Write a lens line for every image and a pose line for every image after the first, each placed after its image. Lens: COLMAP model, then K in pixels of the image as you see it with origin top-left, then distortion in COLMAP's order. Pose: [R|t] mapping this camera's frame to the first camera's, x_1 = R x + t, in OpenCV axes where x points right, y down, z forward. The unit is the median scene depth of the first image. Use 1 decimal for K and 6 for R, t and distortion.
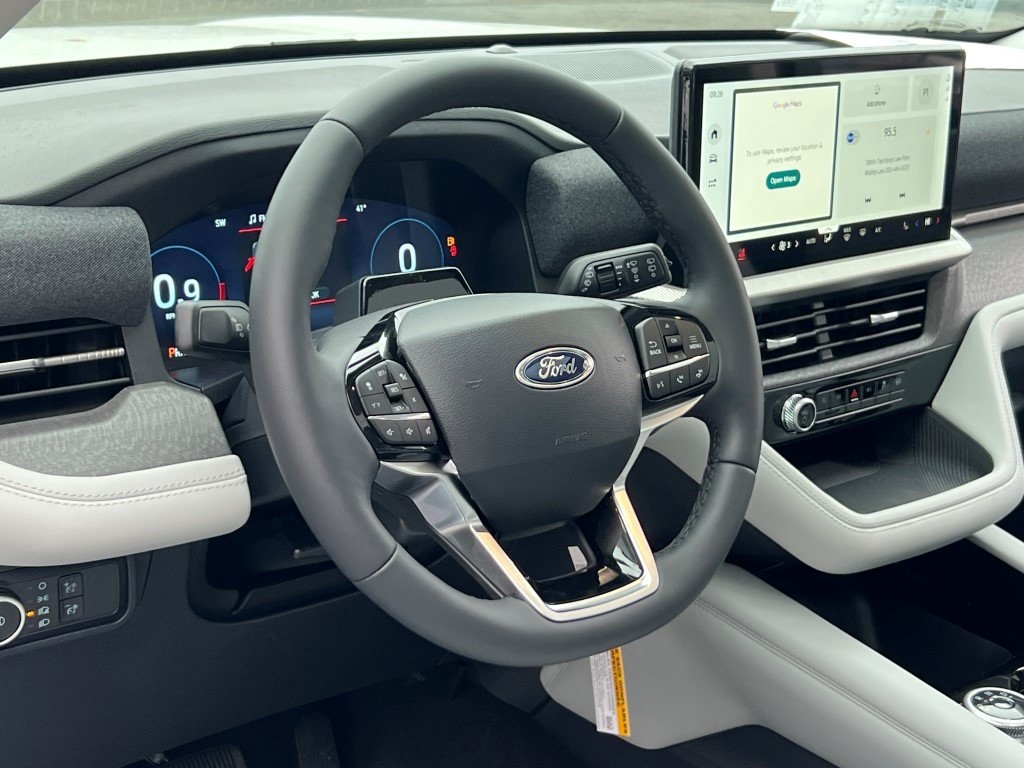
lens RADIAL K [[1597.4, 0, 511.6], [0, 1597.4, 384.8], [0, 0, 1]] dist [0.040011, 0.000000]
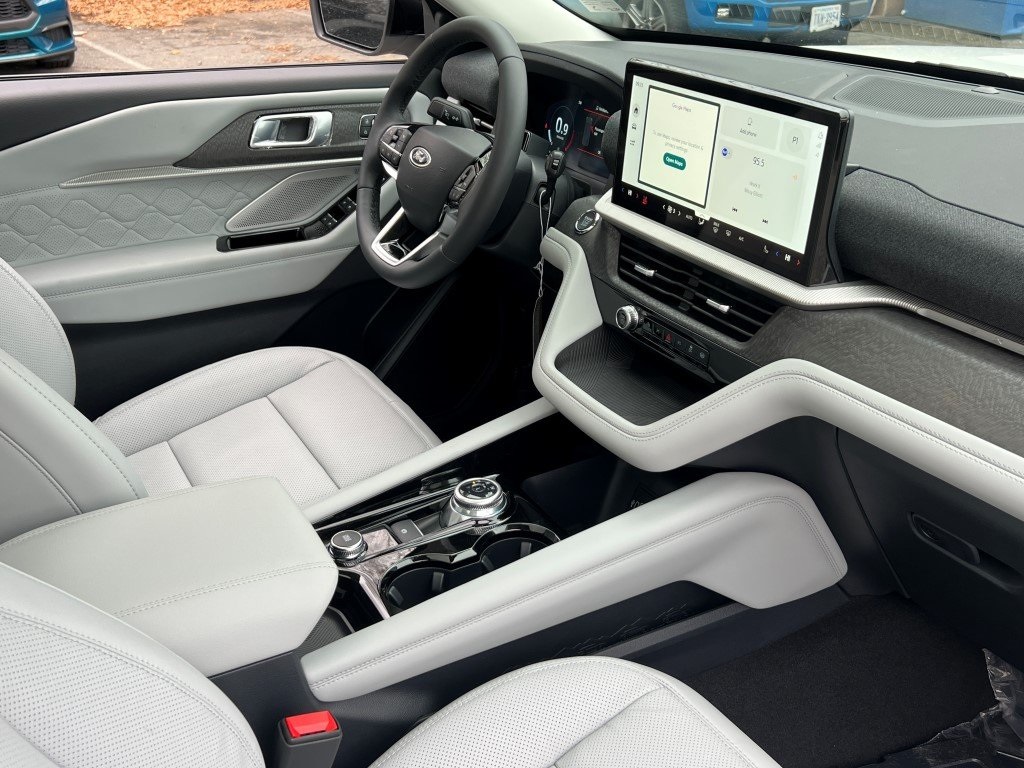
lens RADIAL K [[1023.4, 0, 511.1], [0, 1023.4, 383.0], [0, 0, 1]] dist [0.007756, 0.000000]
pose [[-0.152027, 0.398448, -0.904504, 1.049929], [-0.324205, 0.844404, 0.426465, -0.291967], [0.933691, 0.358079, 0.000807, 0.906888]]
